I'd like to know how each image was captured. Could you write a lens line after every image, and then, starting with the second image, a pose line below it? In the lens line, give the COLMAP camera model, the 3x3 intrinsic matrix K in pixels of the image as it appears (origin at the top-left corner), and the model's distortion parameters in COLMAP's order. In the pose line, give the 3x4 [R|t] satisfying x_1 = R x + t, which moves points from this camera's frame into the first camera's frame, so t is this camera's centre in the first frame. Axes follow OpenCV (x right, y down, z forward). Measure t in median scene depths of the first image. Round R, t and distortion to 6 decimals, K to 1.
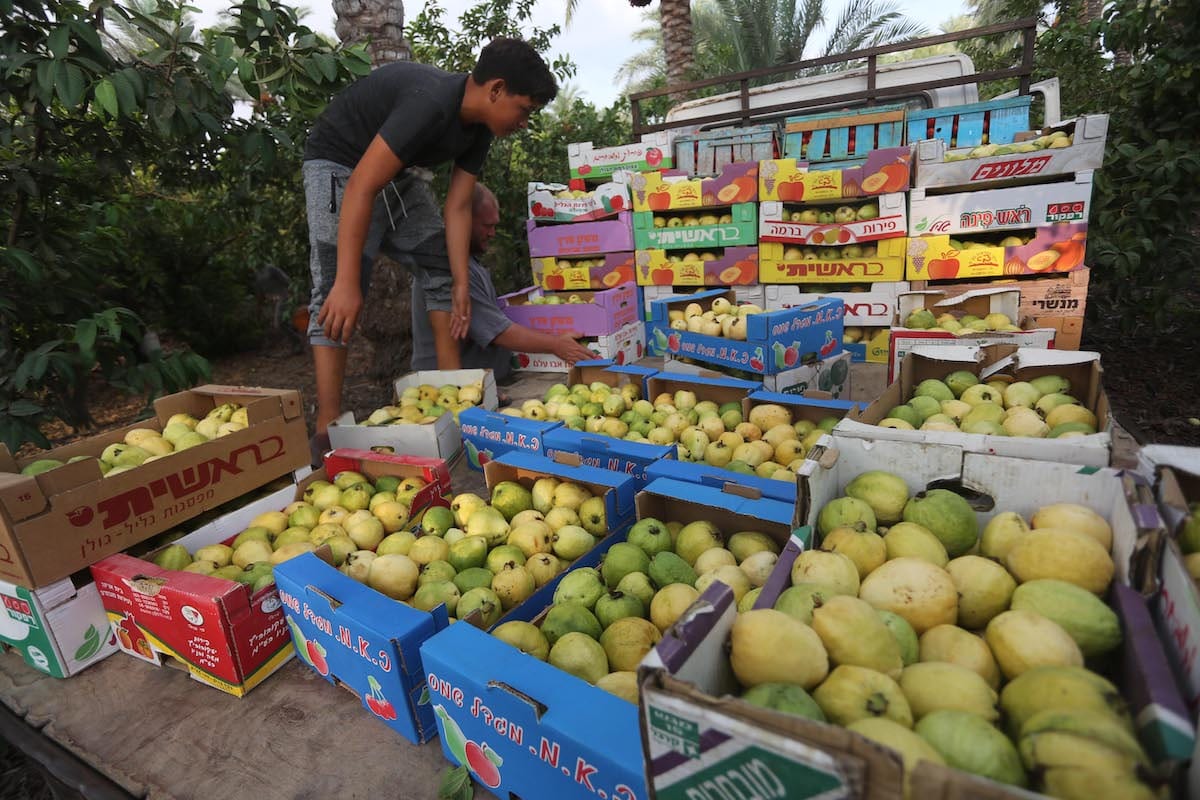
lens RADIAL K [[585.9, 0, 600.0], [0, 585.9, 400.0], [0, 0, 1]] dist [-0.083644, 0.038583]
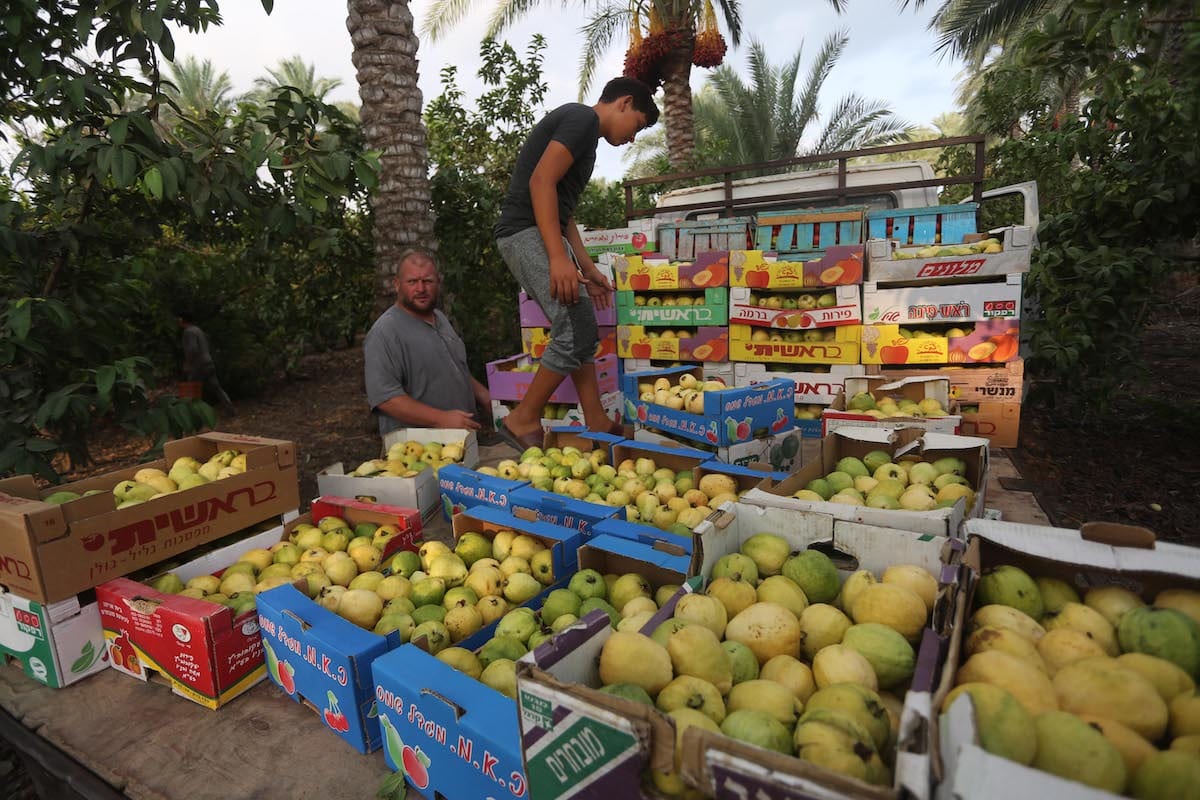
lens RADIAL K [[585.9, 0, 600.0], [0, 585.9, 400.0], [0, 0, 1]] dist [-0.083644, 0.038583]
pose [[0.999025, 0.044099, -0.001993, 0.065435], [-0.044060, 0.993310, -0.106744, -0.003619], [-0.002728, 0.106728, 0.994285, -0.113841]]
